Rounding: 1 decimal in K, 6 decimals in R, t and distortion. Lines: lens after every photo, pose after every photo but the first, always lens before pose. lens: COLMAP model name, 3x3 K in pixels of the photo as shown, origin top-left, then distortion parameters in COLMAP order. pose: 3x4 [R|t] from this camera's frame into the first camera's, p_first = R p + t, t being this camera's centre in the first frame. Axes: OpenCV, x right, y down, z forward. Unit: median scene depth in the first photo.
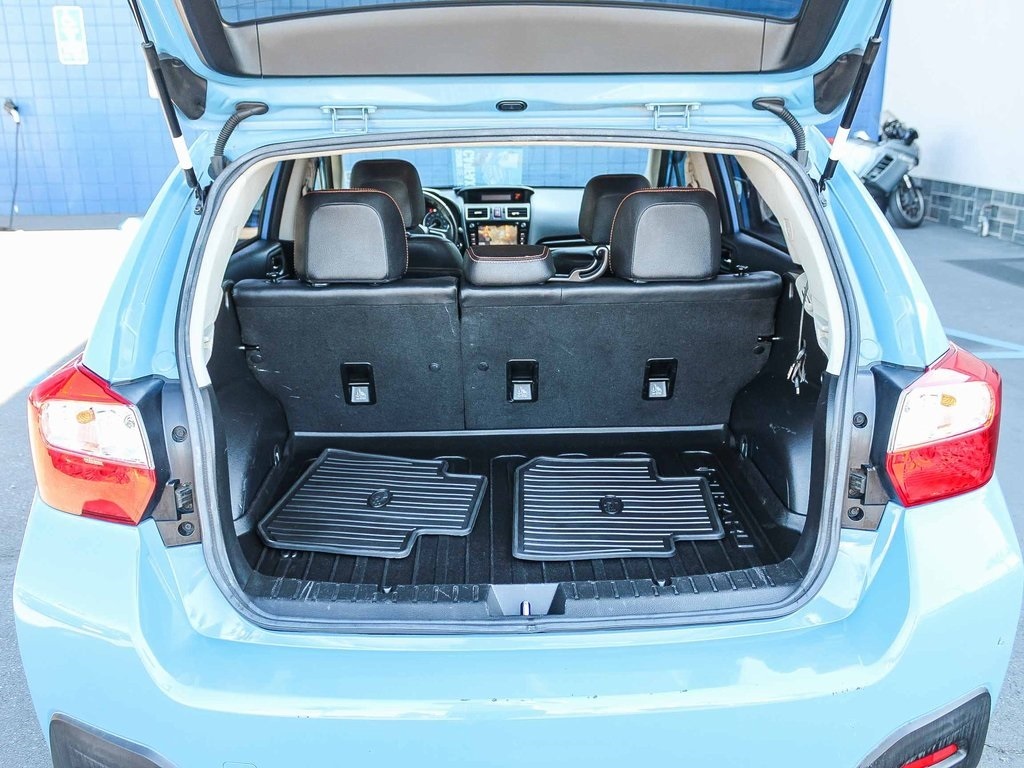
lens RADIAL K [[953.0, 0, 512.0], [0, 953.0, 384.0], [0, 0, 1]] dist [0.012430, 0.005002]
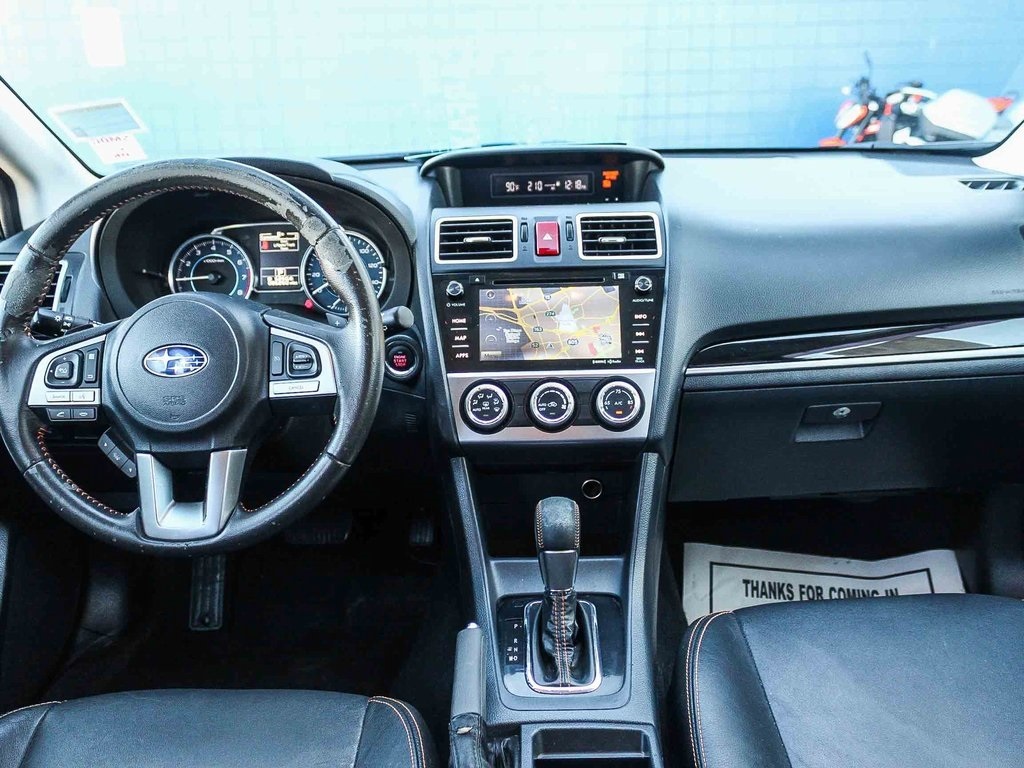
lens RADIAL K [[953.0, 0, 512.0], [0, 953.0, 384.0], [0, 0, 1]] dist [0.012430, 0.005002]
pose [[0.998980, -0.006615, -0.044670, -0.013323], [0.007168, 0.999900, 0.012221, -0.140526], [0.044584, -0.012529, 0.998927, 0.720626]]
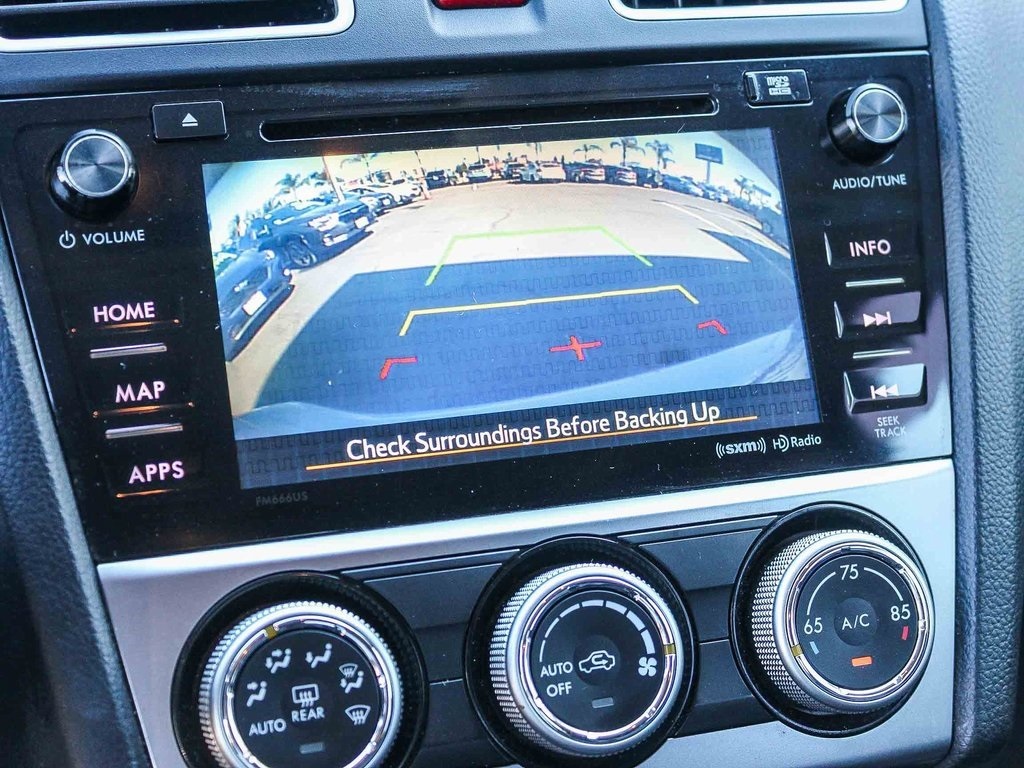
lens RADIAL K [[1905.7, 0, 512.0], [0, 1905.7, 384.0], [0, 0, 1]] dist [-0.000743, 0.008623]
pose [[0.957575, -0.082719, 0.276057, -0.050399], [0.067440, 0.995642, 0.064405, -0.156868], [-0.280182, -0.043055, 0.958981, 0.870662]]
